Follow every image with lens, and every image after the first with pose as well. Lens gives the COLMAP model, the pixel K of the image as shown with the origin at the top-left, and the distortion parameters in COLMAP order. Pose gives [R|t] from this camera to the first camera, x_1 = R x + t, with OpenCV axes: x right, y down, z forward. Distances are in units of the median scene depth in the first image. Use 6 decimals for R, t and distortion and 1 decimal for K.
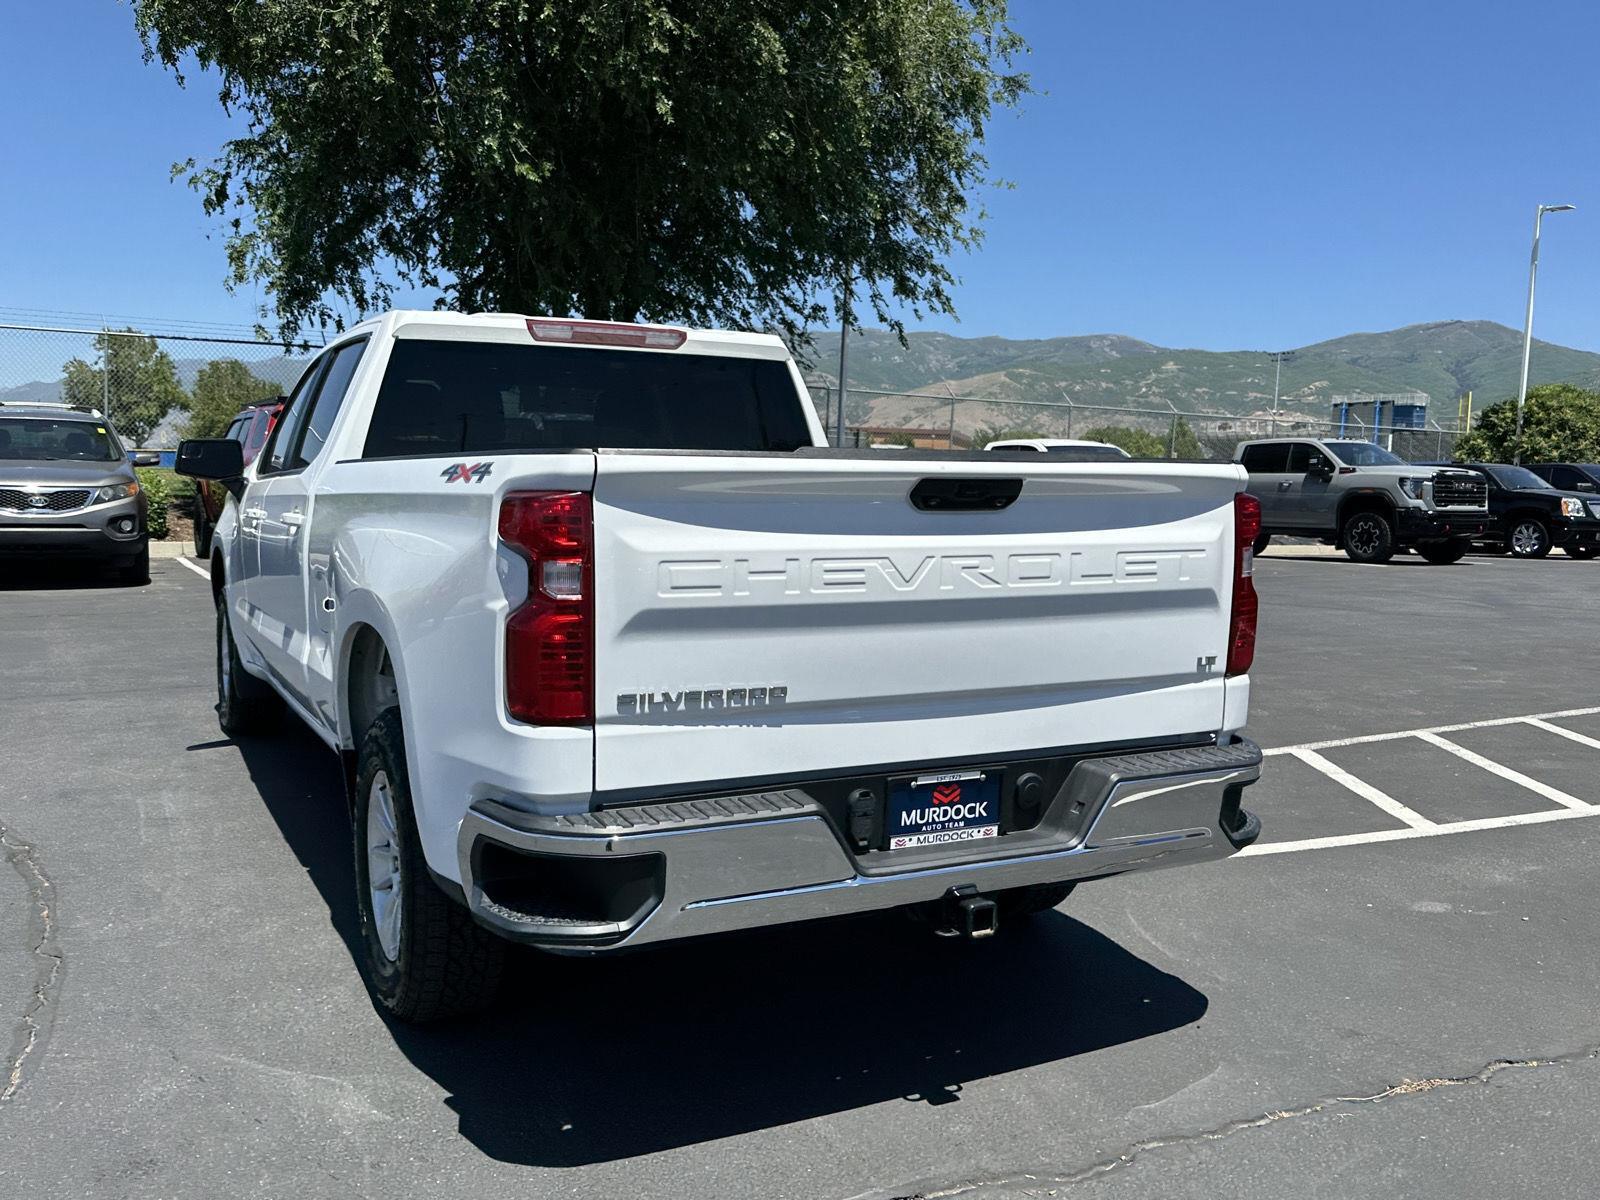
lens RADIAL K [[1370.1, 0, 812.3], [0, 1370.1, 606.3], [0, 0, 1]] dist [0.152595, -0.287504]
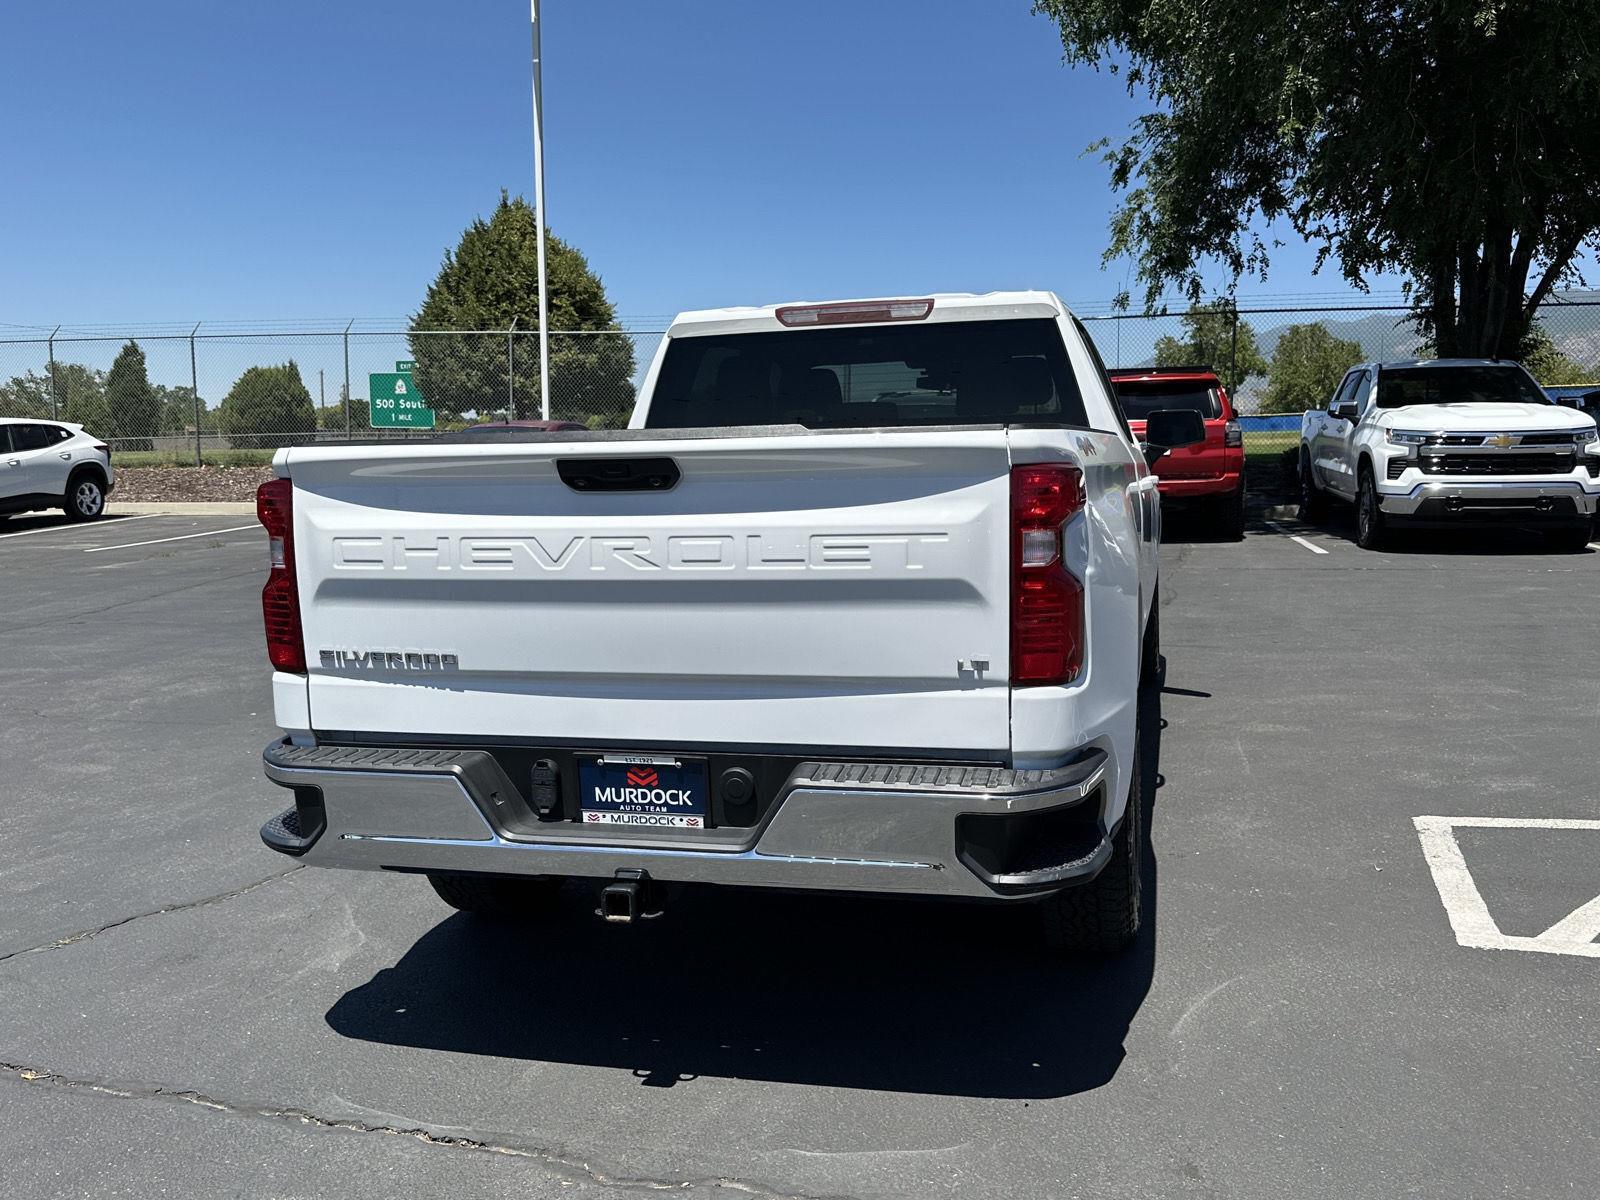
lens RADIAL K [[1370.1, 0, 812.3], [0, 1370.1, 606.3], [0, 0, 1]] dist [0.152595, -0.287504]
pose [[0.737726, 0.048621, -0.673347, 0.834566], [-0.029783, 0.998776, 0.039490, -0.028423], [0.674443, -0.009078, 0.738271, 0.345057]]
